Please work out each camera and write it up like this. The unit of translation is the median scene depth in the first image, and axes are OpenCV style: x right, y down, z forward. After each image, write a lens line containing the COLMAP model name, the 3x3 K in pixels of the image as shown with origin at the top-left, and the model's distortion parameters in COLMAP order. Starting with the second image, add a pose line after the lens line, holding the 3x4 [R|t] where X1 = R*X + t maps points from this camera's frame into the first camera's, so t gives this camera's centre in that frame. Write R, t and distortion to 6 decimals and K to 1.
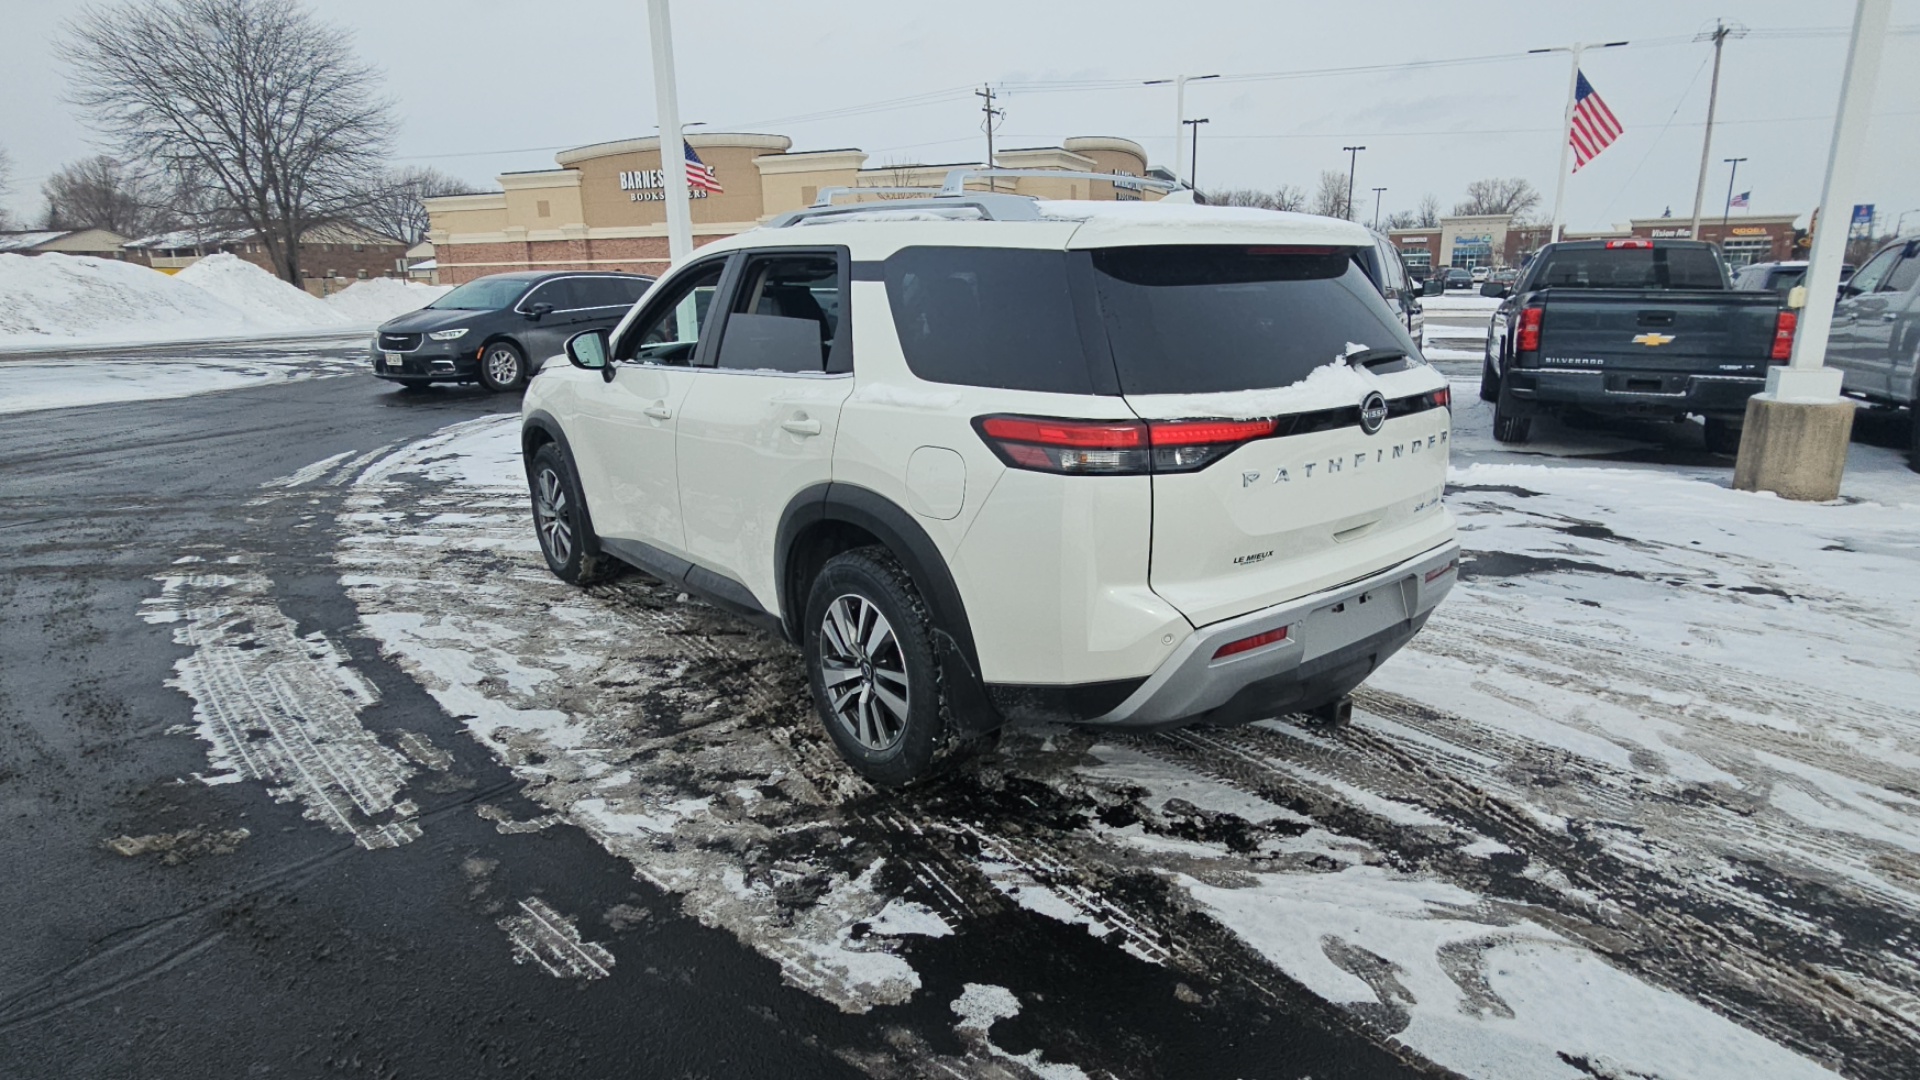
lens RADIAL K [[1025.7, 0, 984.3], [0, 1025.7, 555.8], [0, 0, 1]] dist [0.005433, -0.002495]
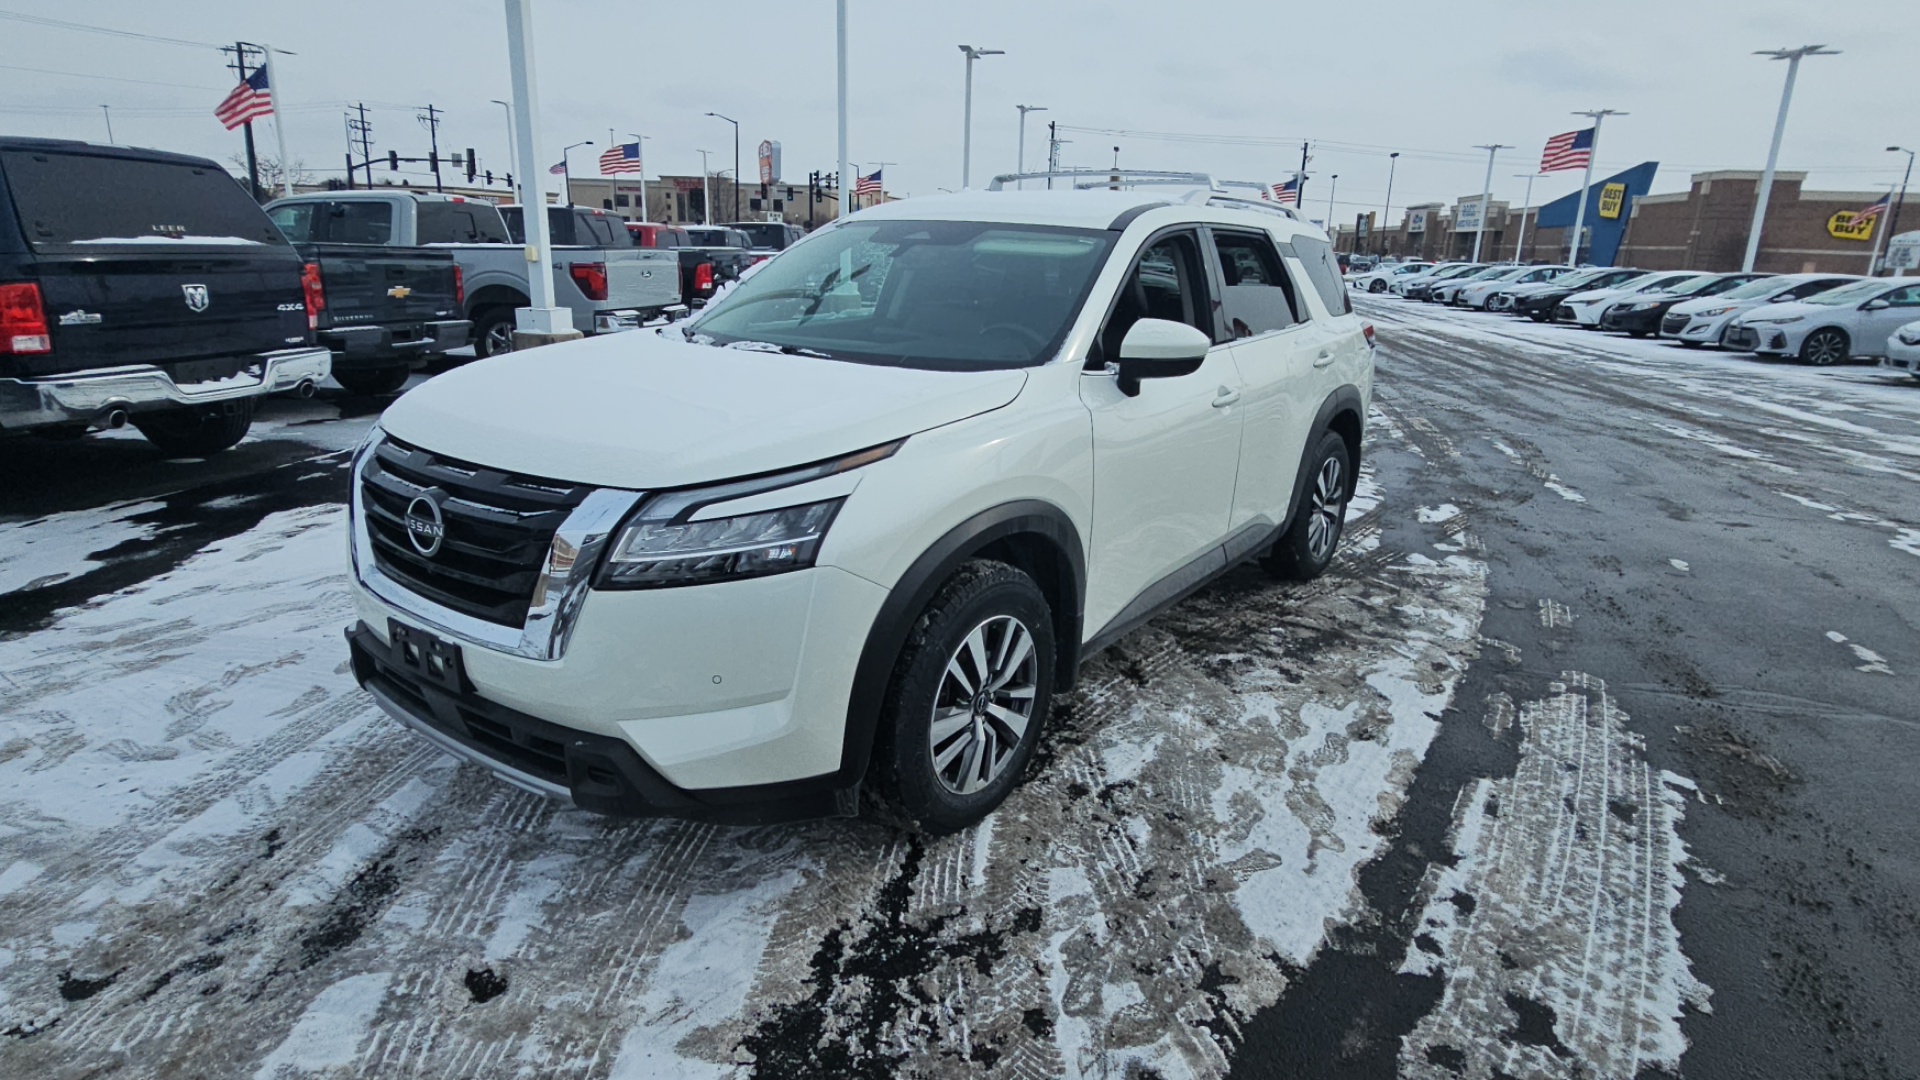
lens RADIAL K [[1025.7, 0, 982.4], [0, 1025.7, 552.7], [0, 0, 1]] dist [0.005433, -0.002495]
pose [[-0.254493, -0.277036, 0.926544, -1.414656], [0.227985, 0.913899, 0.335875, -0.456647], [-0.939817, 0.296716, -0.169421, 1.720128]]
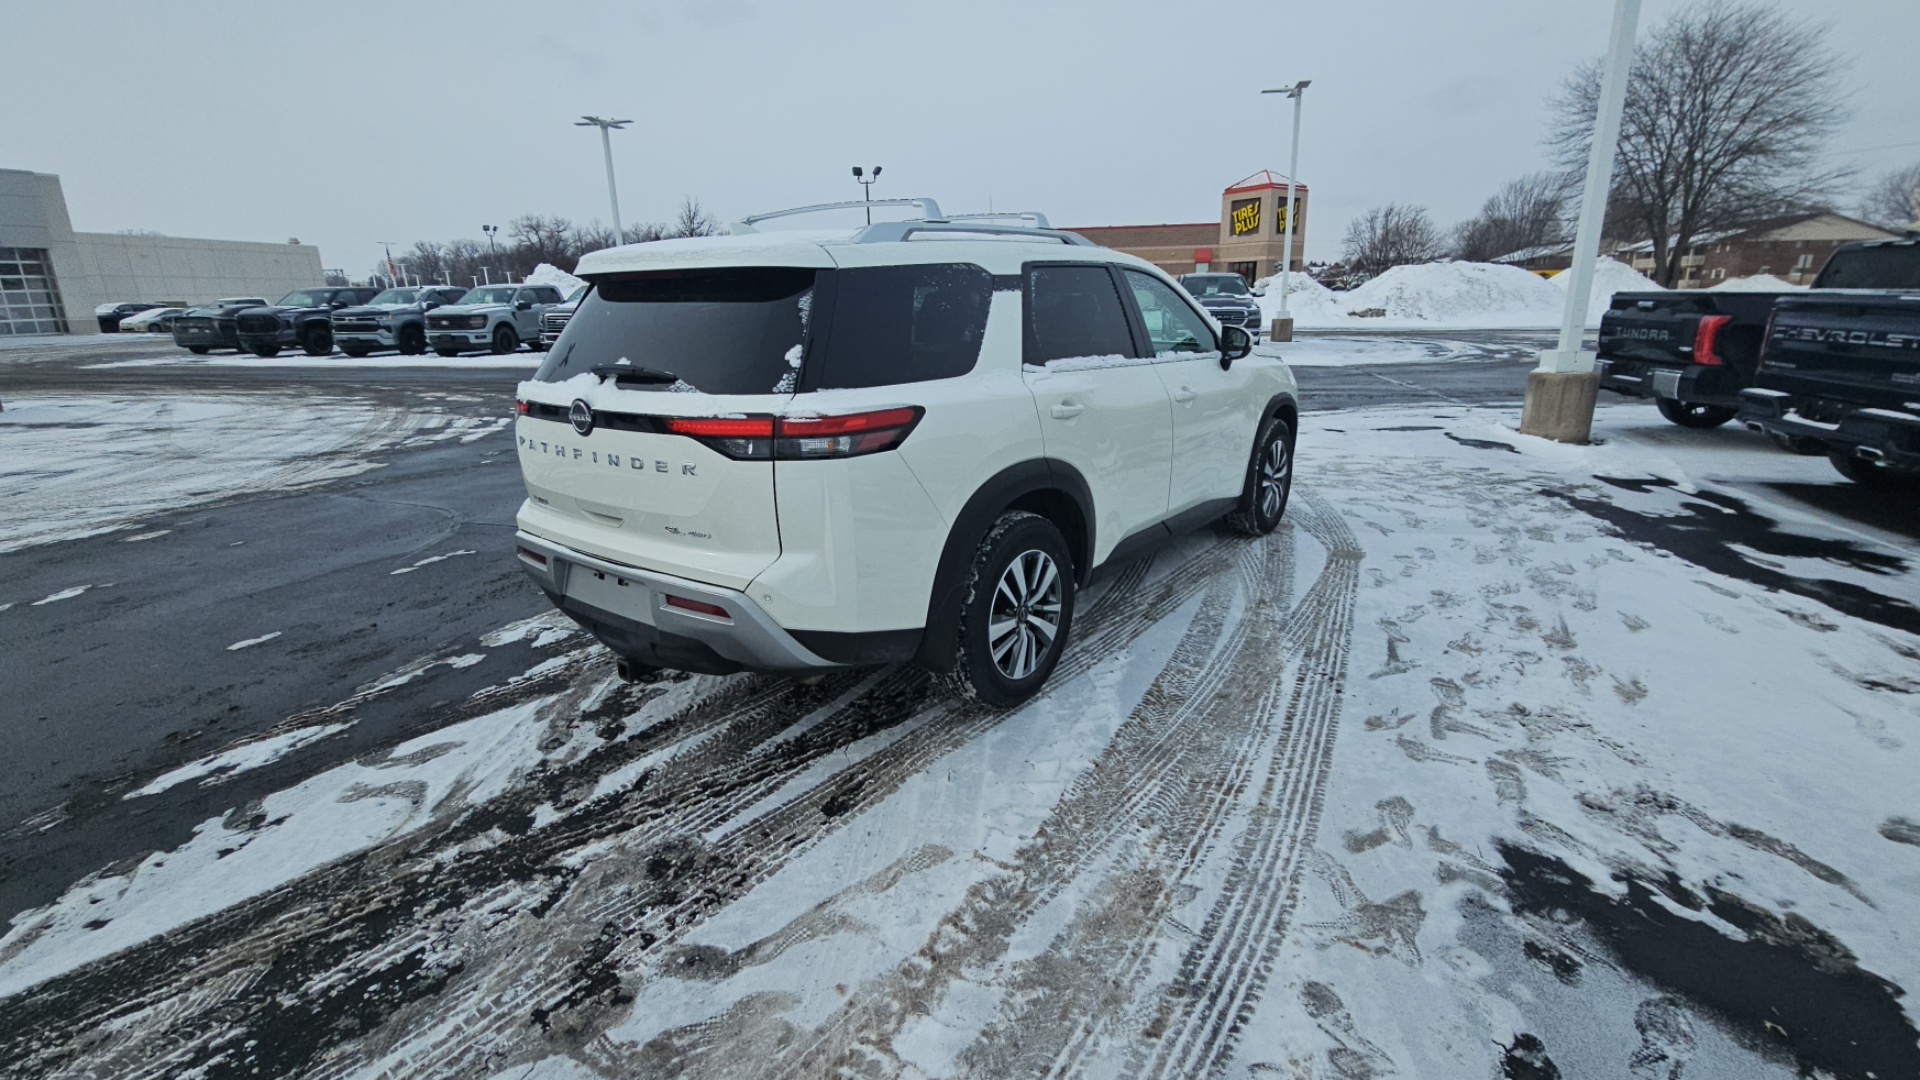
lens RADIAL K [[848.7, 0, 980.4], [0, 848.7, 555.4], [0, 0, 1]] dist [0.004946, -0.003419]
pose [[0.241533, 0.292330, -0.925313, 1.192526], [-0.242091, 0.941547, 0.234266, -0.273132], [0.939709, 0.167427, 0.298185, 0.970732]]
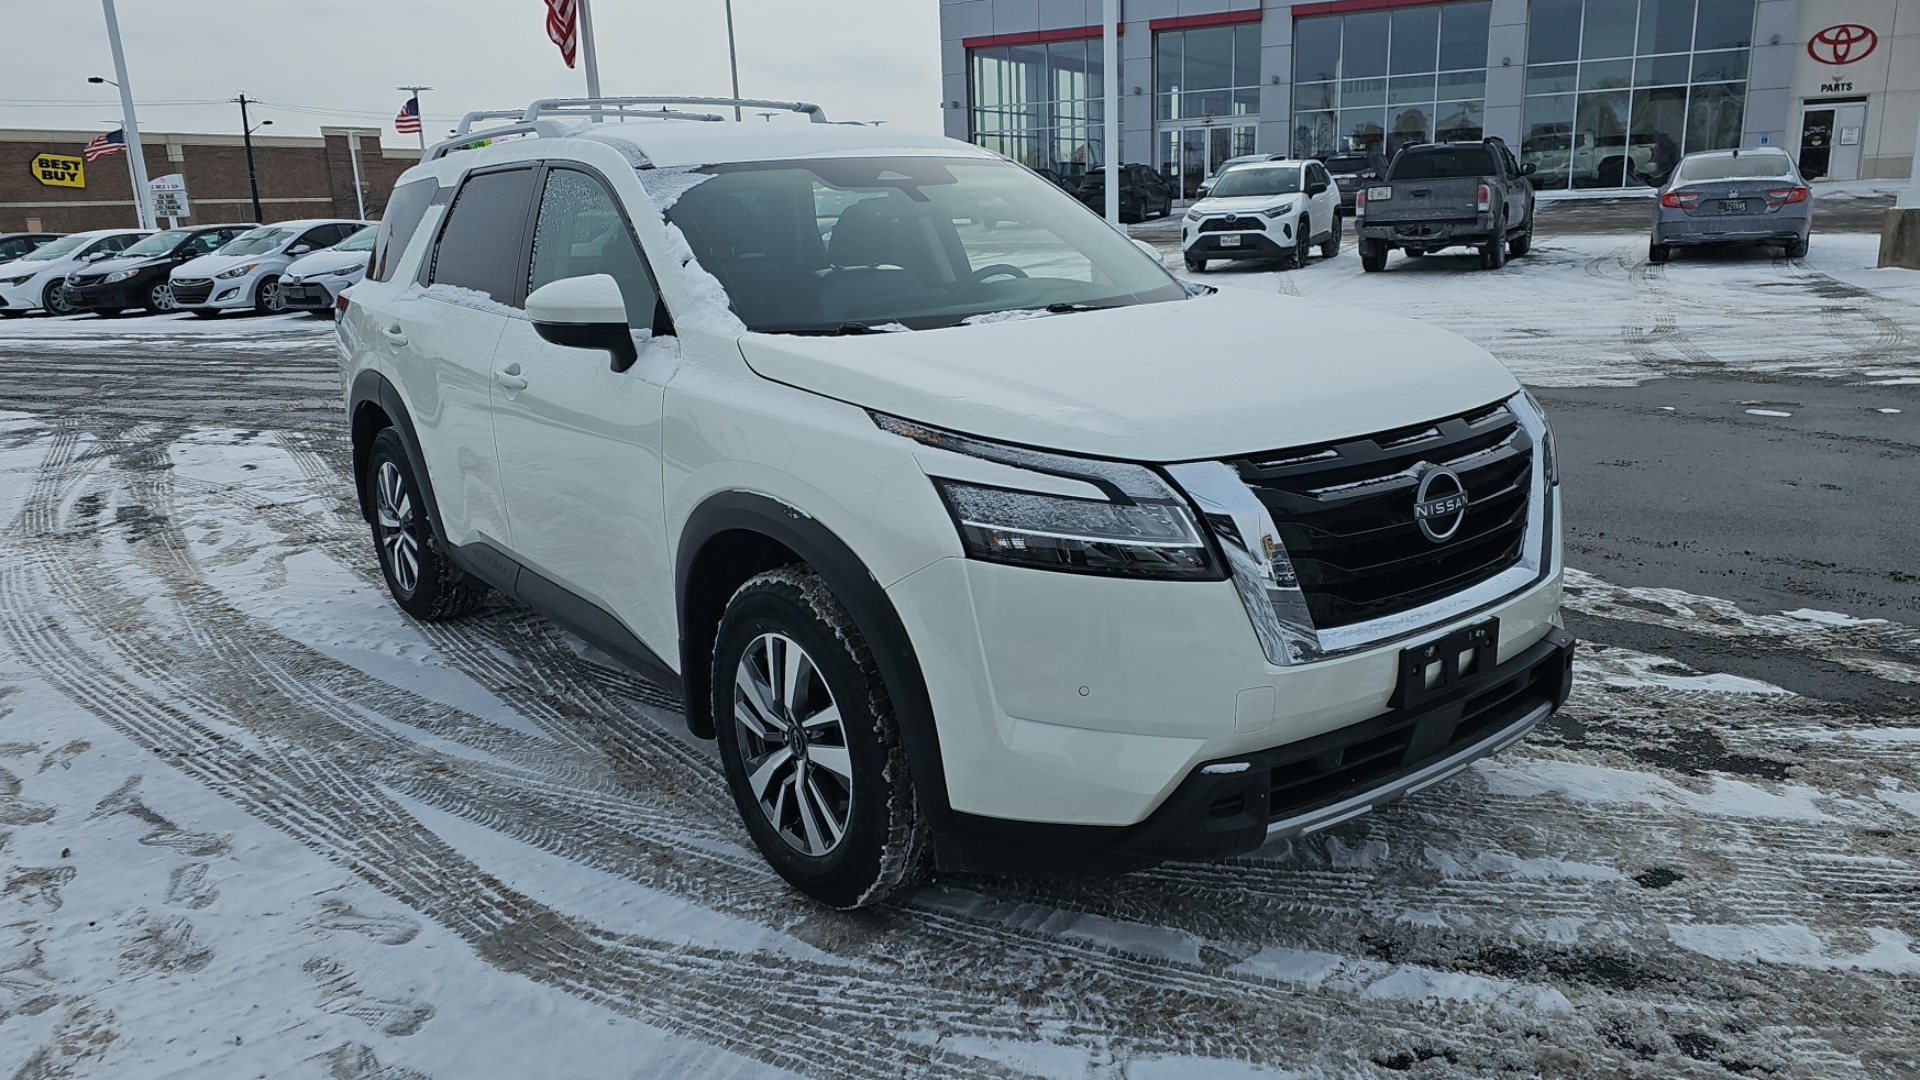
lens RADIAL K [[1364.4, 0, 961.4], [0, 1364.4, 533.2], [0, 0, 1]] dist [0.059702, -0.028424]
pose [[-0.997733, 0.041147, 0.053250, -0.398930], [0.061953, 0.870597, 0.488080, -0.719299], [-0.026276, 0.490273, -0.871173, 2.682649]]
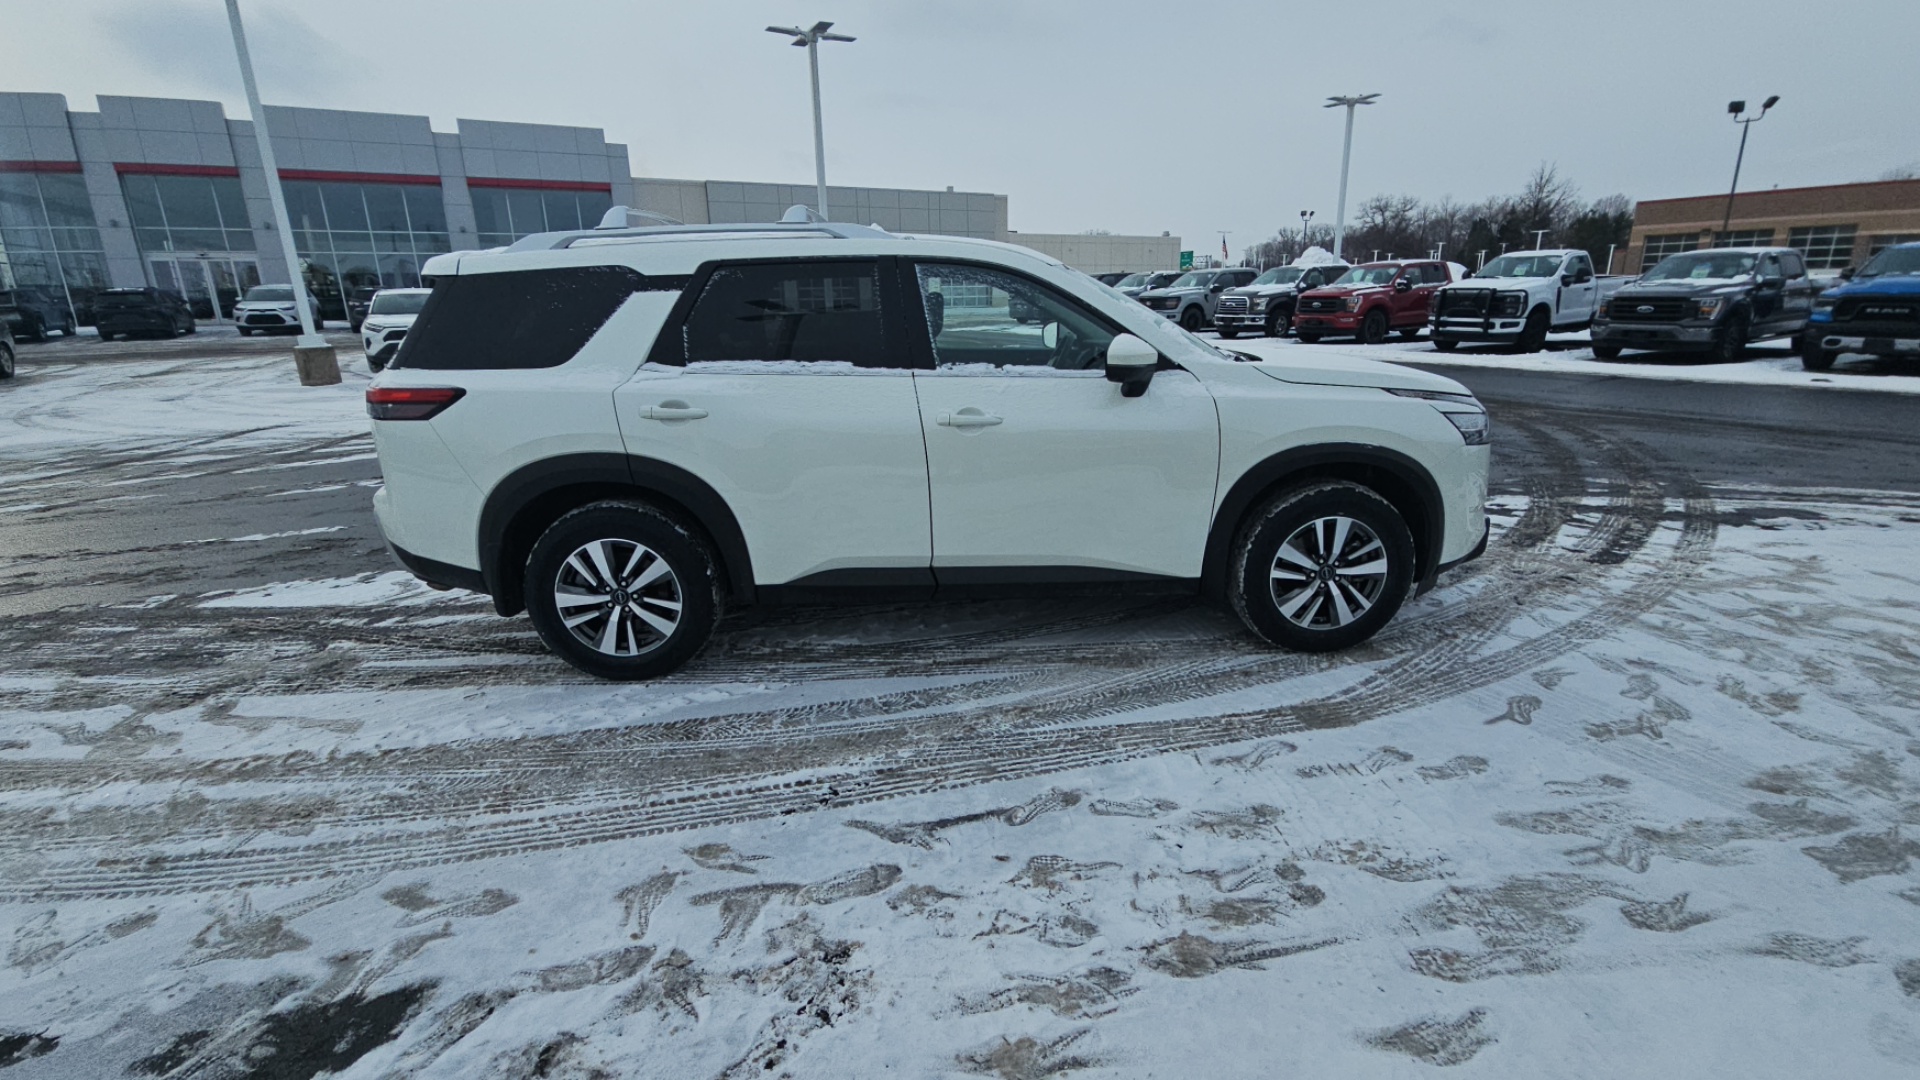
lens RADIAL K [[848.7, 0, 978.5], [0, 848.7, 553.5], [0, 0, 1]] dist [0.004946, -0.003419]
pose [[-0.599840, 0.258593, -0.757180, 0.830499], [-0.186216, 0.875228, 0.446429, -0.581264], [0.778149, 0.408785, -0.476843, 2.124703]]
